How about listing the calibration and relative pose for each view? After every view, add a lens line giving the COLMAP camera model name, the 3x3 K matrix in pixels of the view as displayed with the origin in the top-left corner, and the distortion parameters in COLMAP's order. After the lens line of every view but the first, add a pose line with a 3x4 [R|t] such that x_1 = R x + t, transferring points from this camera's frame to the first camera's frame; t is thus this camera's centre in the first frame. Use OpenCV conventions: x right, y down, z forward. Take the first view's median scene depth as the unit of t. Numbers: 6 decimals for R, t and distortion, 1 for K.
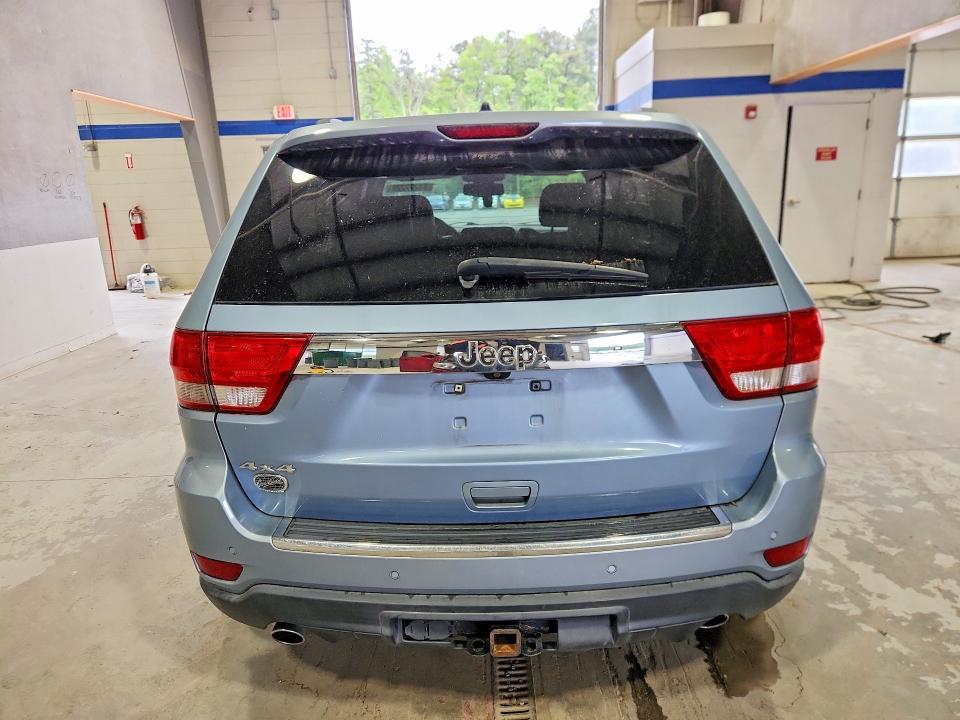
lens RADIAL K [[645.2, 0, 480.0], [0, 645.2, 360.0], [0, 0, 1]] dist [0.070693, -0.063367]
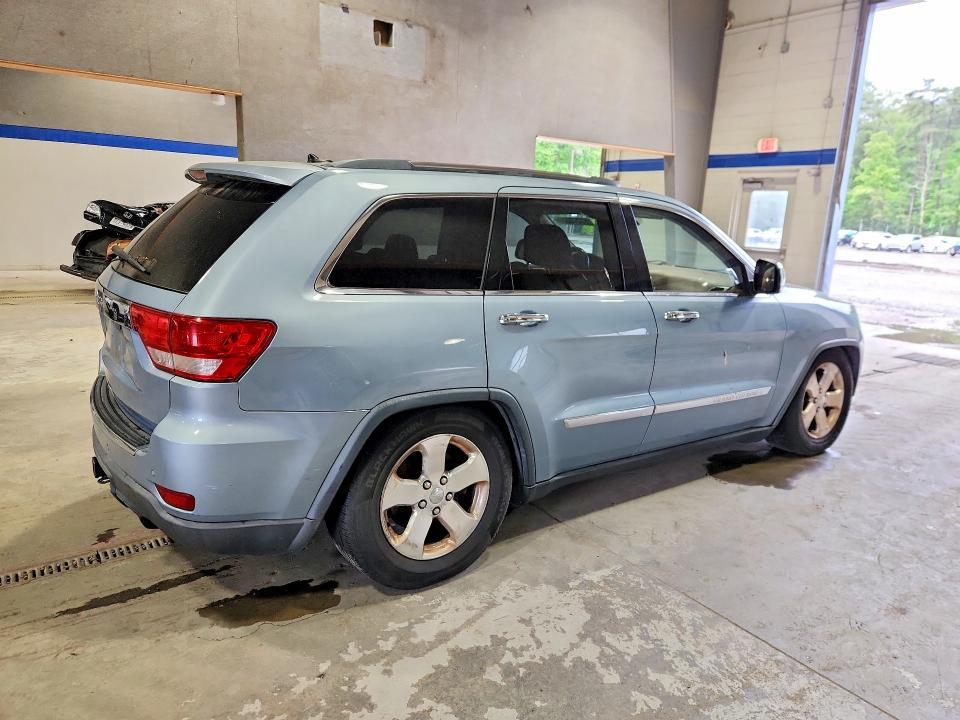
lens RADIAL K [[645.2, 0, 480.0], [0, 645.2, 360.0], [0, 0, 1]] dist [0.070693, -0.063367]
pose [[0.580474, 0.243654, -0.776970, 0.752143], [-0.274283, 0.956928, 0.095171, -0.110574], [0.766694, 0.157865, 0.622302, 0.260005]]
